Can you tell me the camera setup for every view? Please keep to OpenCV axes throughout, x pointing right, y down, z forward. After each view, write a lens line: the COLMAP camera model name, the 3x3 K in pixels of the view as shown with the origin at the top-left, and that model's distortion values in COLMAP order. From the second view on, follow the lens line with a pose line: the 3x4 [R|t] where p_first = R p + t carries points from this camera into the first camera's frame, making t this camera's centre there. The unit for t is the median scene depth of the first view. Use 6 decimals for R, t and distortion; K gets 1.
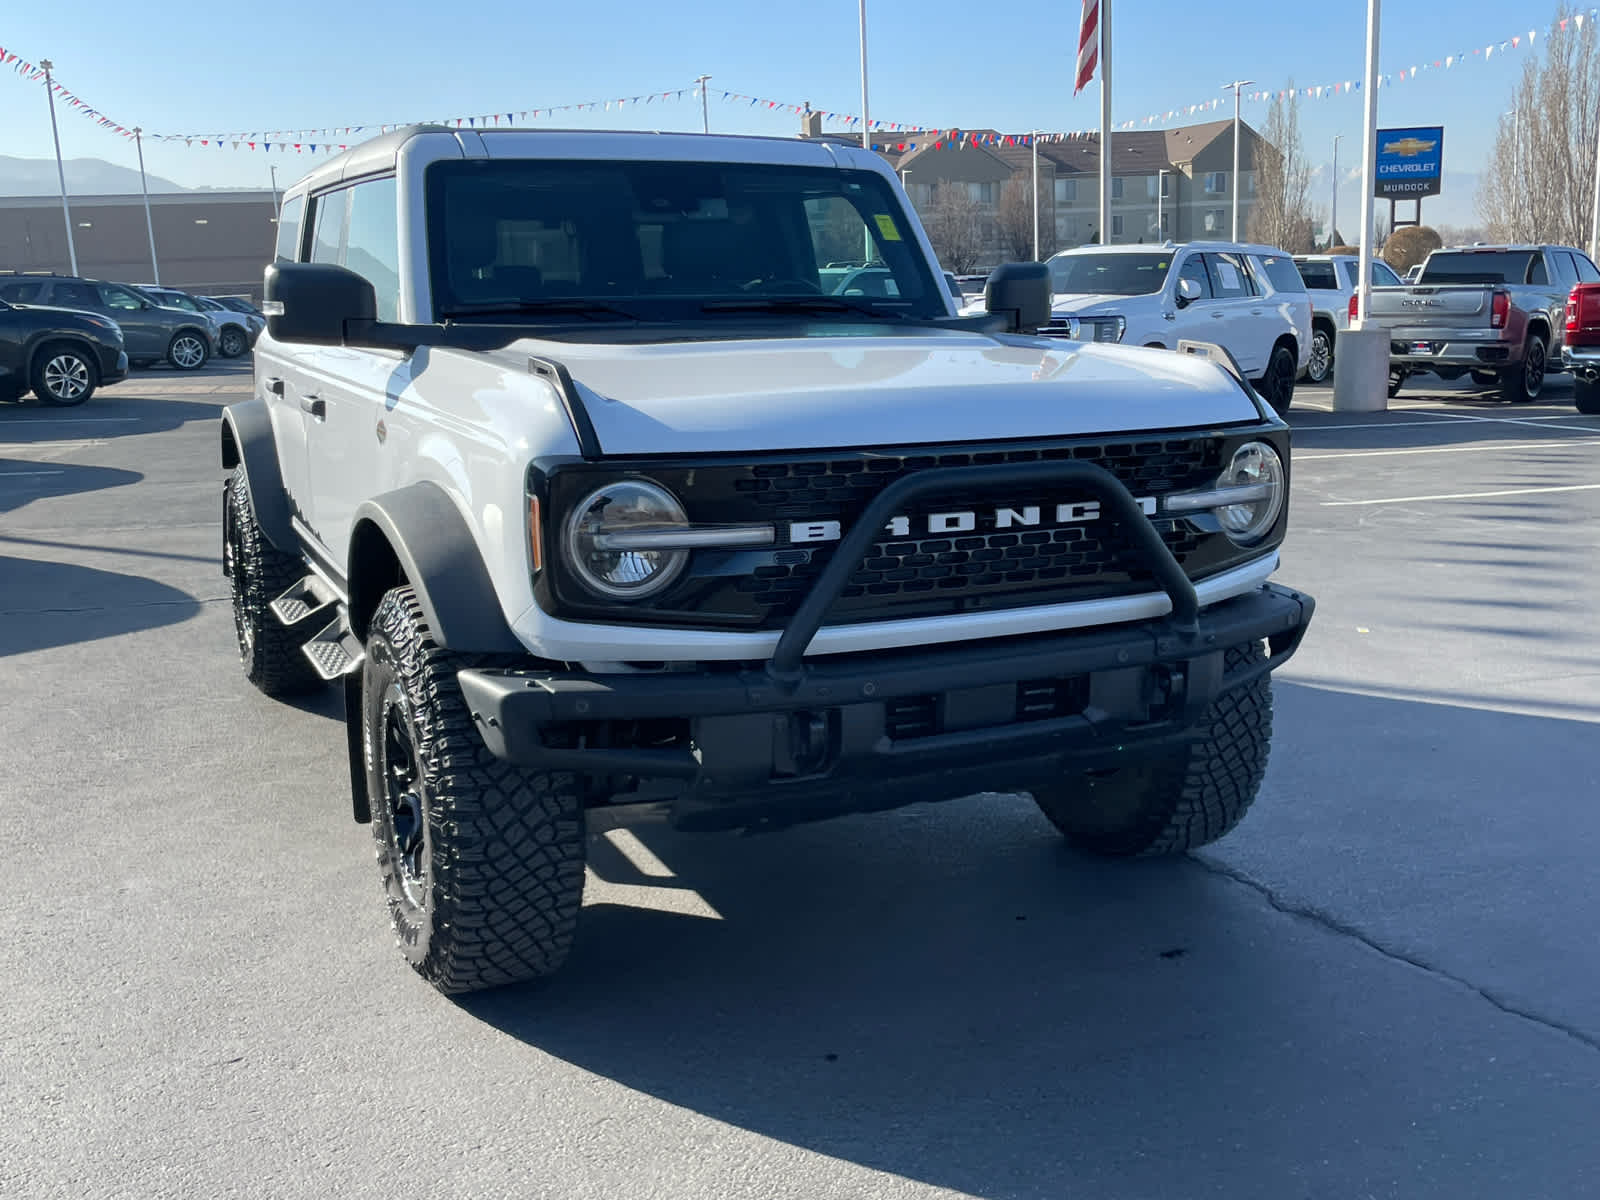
lens RADIAL K [[1614.9, 0, 802.0], [0, 1614.9, 626.0], [0, 0, 1]] dist [0.099887, -0.143634]
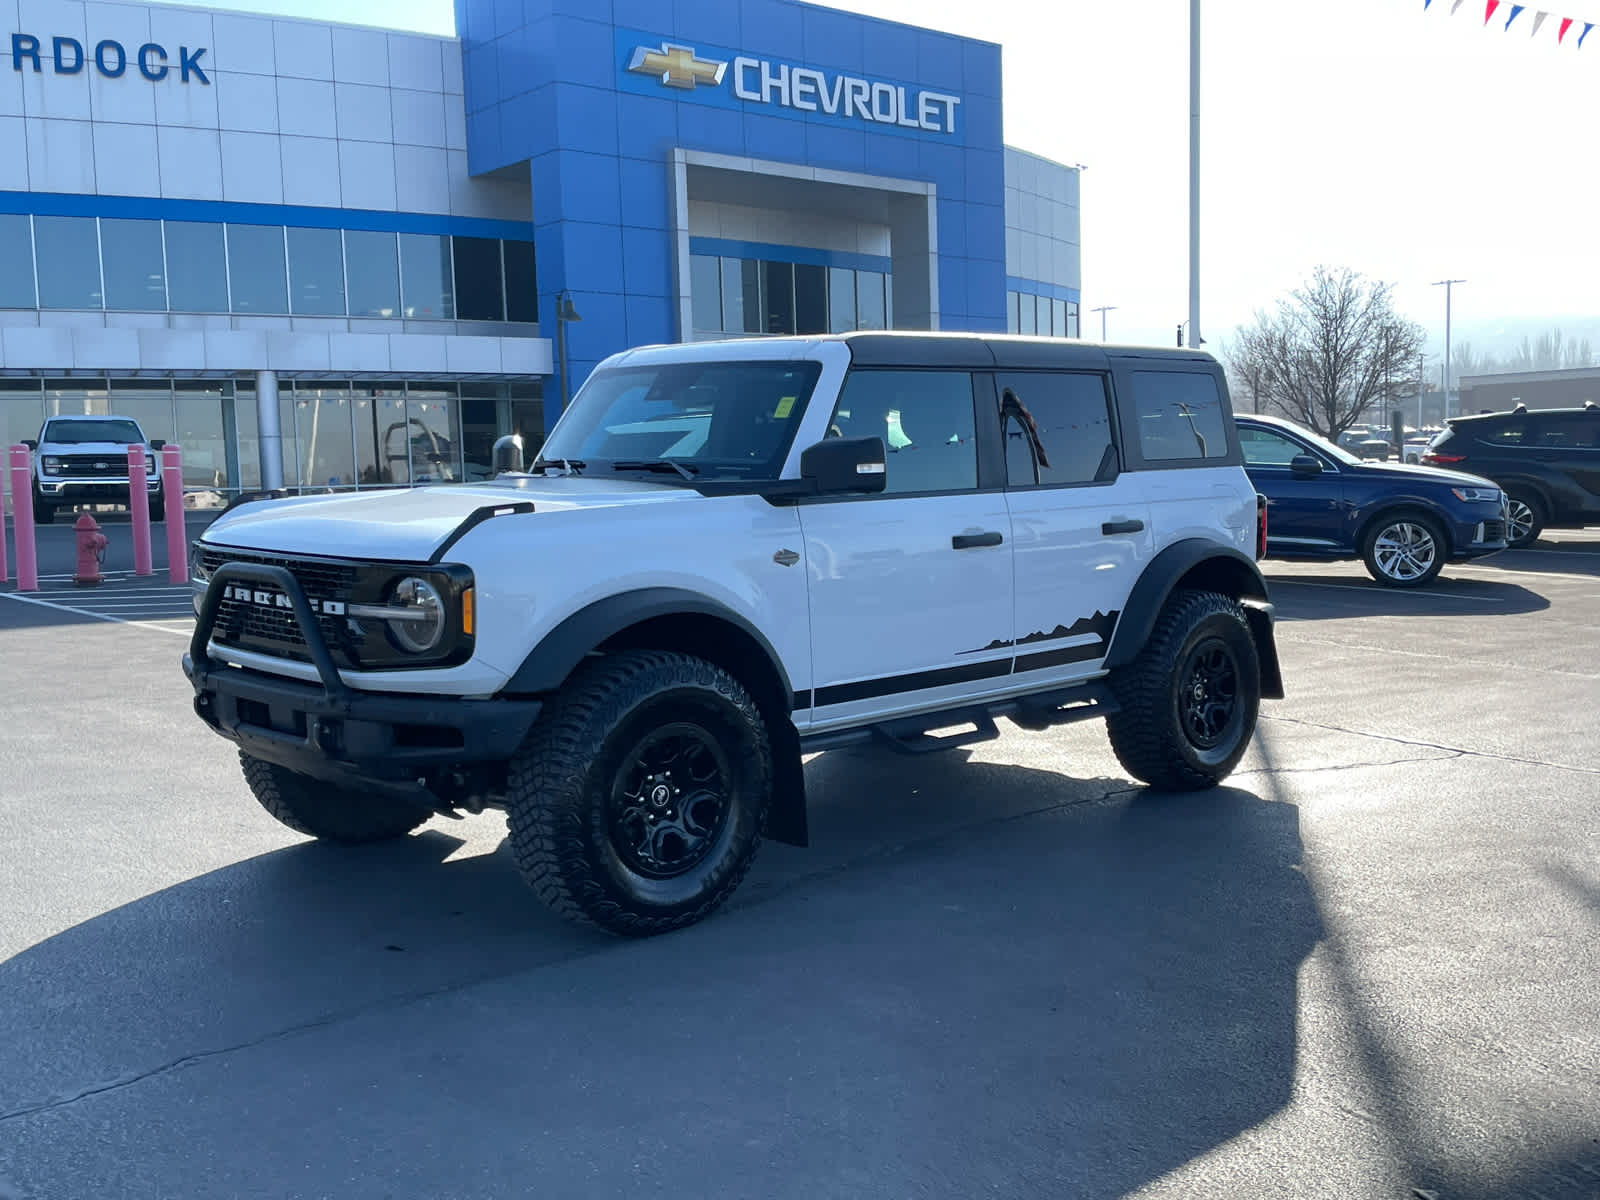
lens RADIAL K [[1611.3, 0, 800.0], [0, 1611.3, 600.0], [0, 0, 1]] dist [0.116498, -0.184858]
pose [[0.307967, 0.099031, -0.946229, 1.751081], [-0.190138, 0.980910, 0.040777, -0.223149], [0.932204, 0.167356, 0.320918, 0.922461]]
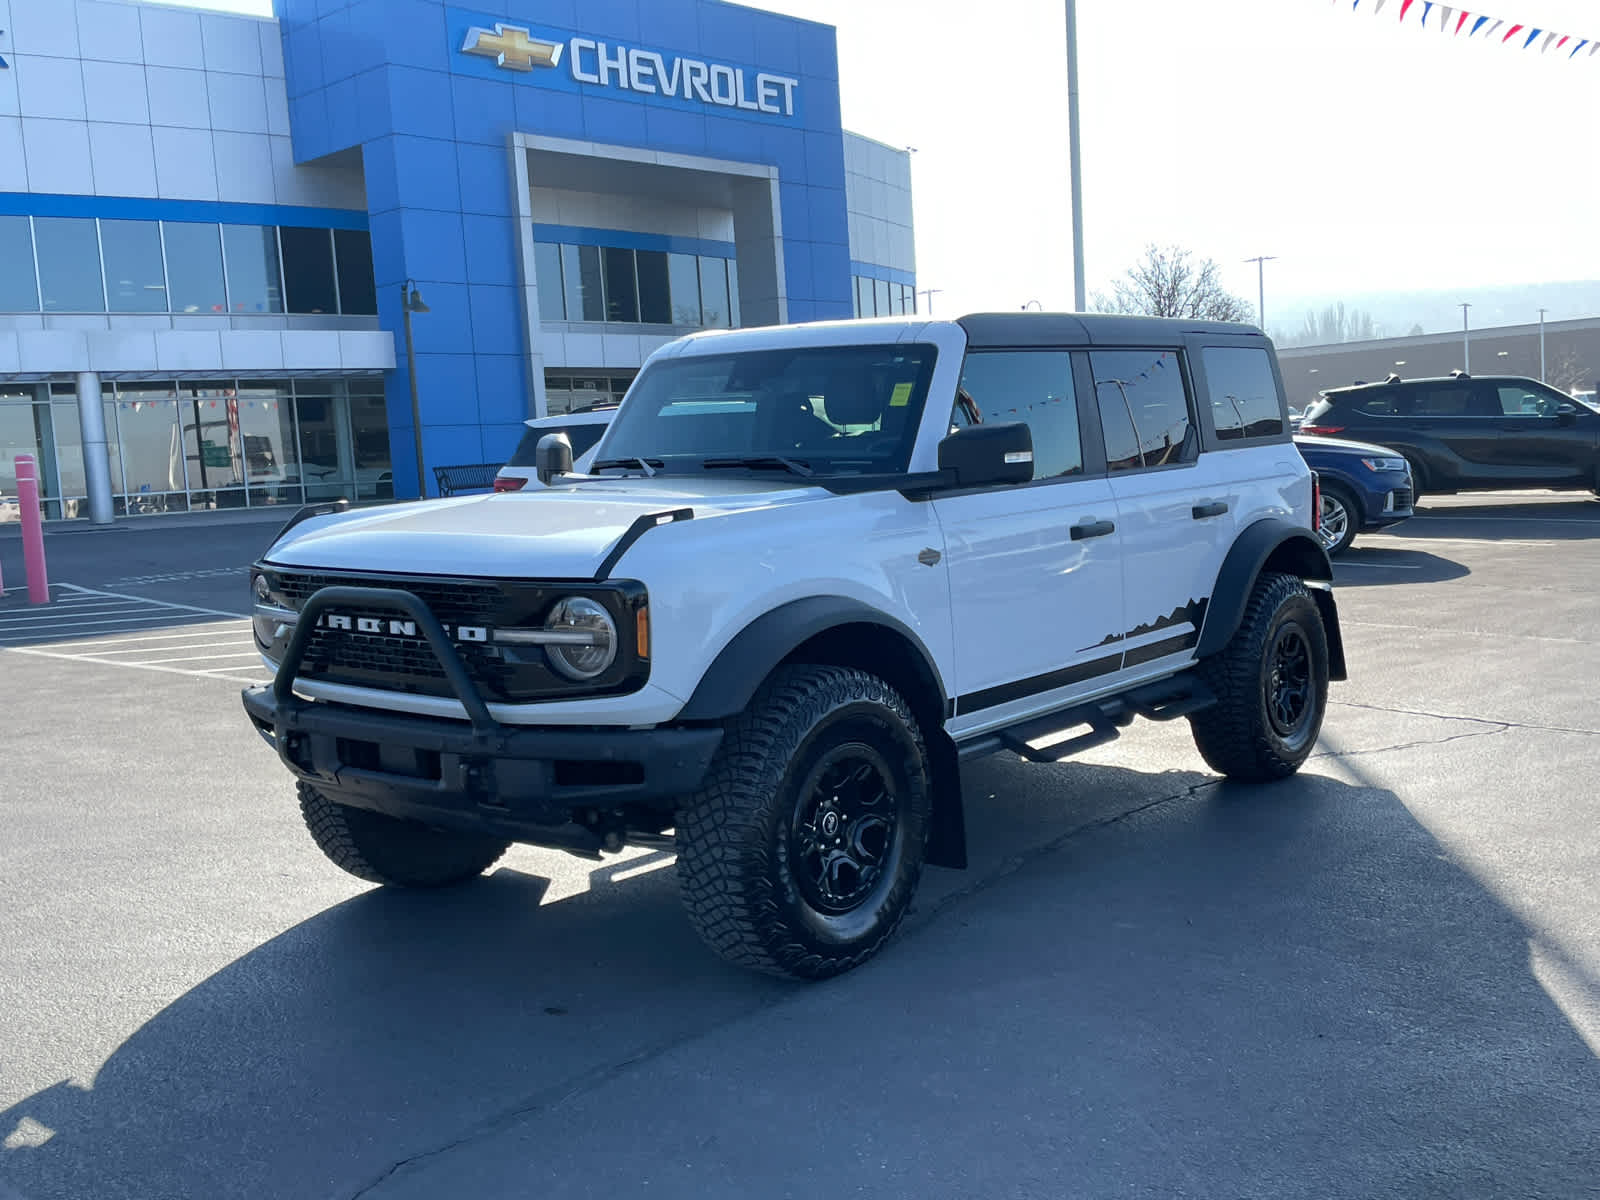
lens RADIAL K [[1617.3, 0, 800.0], [0, 1617.3, 600.0], [0, 0, 1]] dist [0.116881, -0.197704]
pose [[0.413191, 0.091173, -0.906069, 1.521098], [-0.154090, 0.987628, 0.029111, -0.181143], [0.897513, 0.127587, 0.422127, 0.678965]]
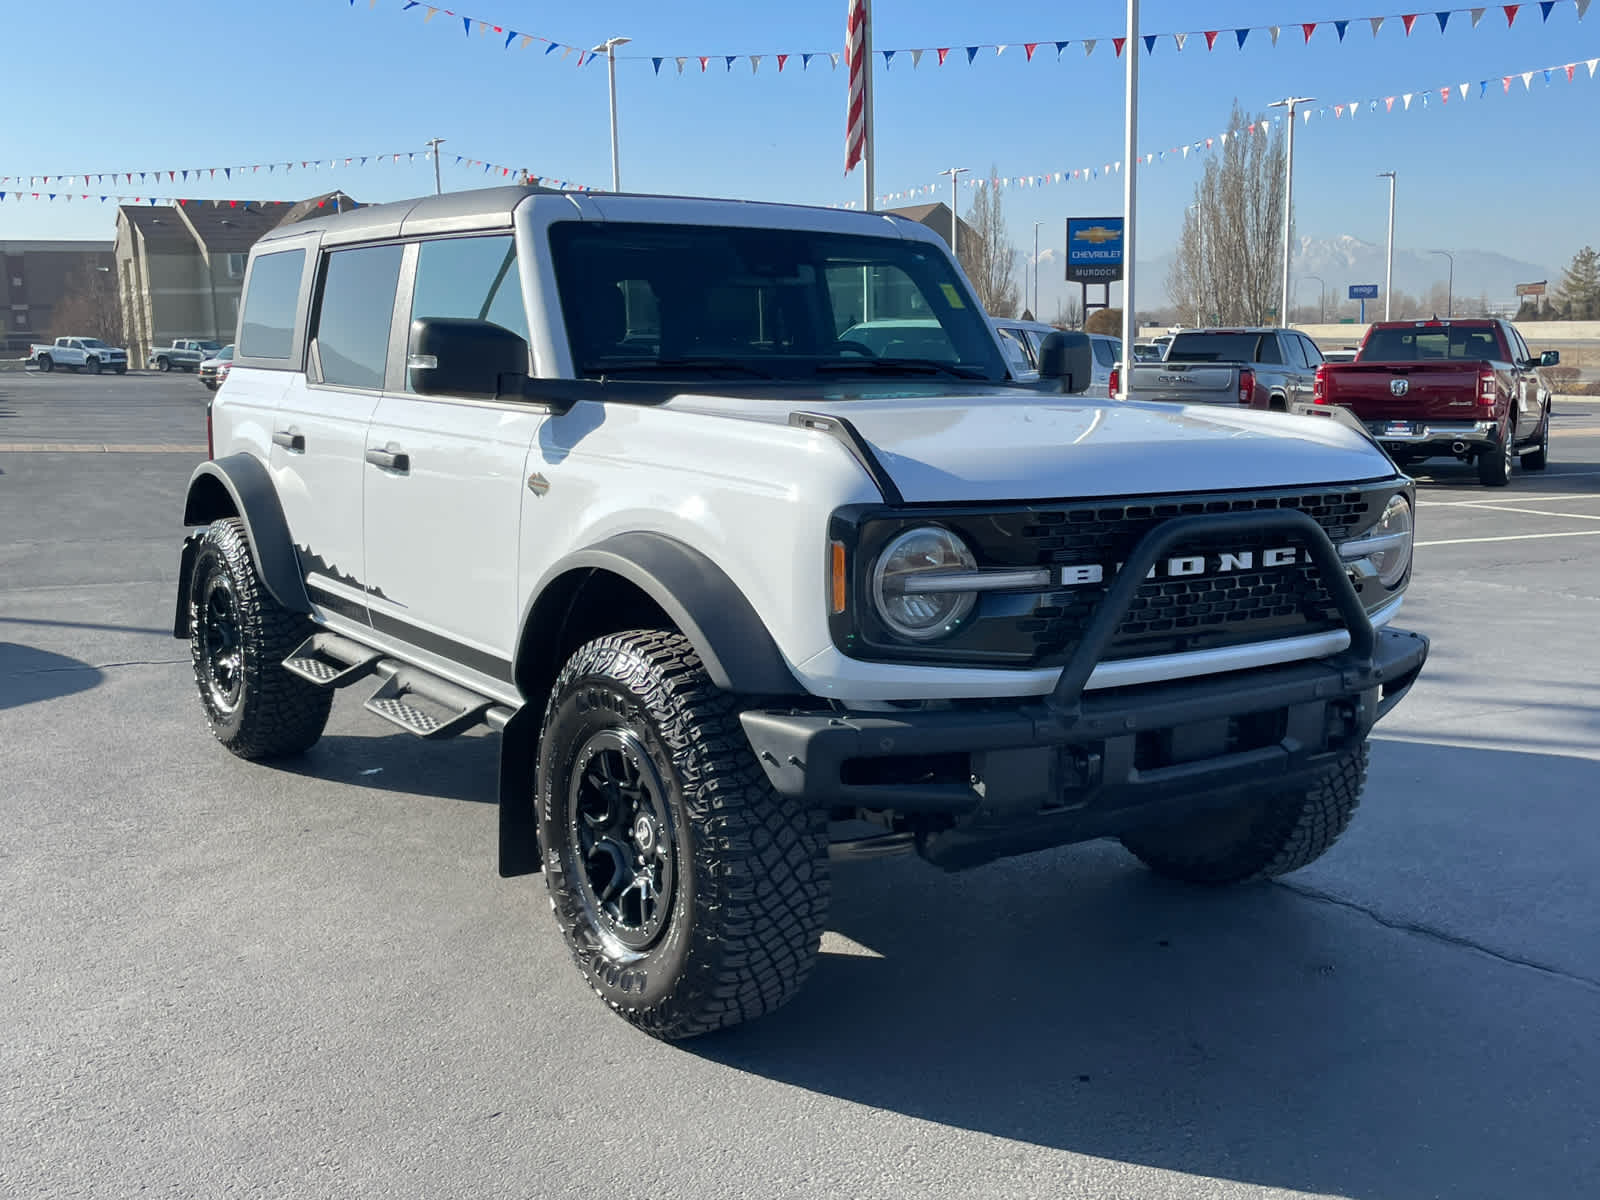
lens RADIAL K [[1617.3, 0, 800.0], [0, 1617.3, 600.0], [0, 0, 1]] dist [0.116881, -0.197704]
pose [[0.984915, -0.007497, 0.172874, -0.329257], [0.017166, 0.998366, -0.054502, 0.012214], [-0.172183, 0.056647, 0.983435, -0.018810]]
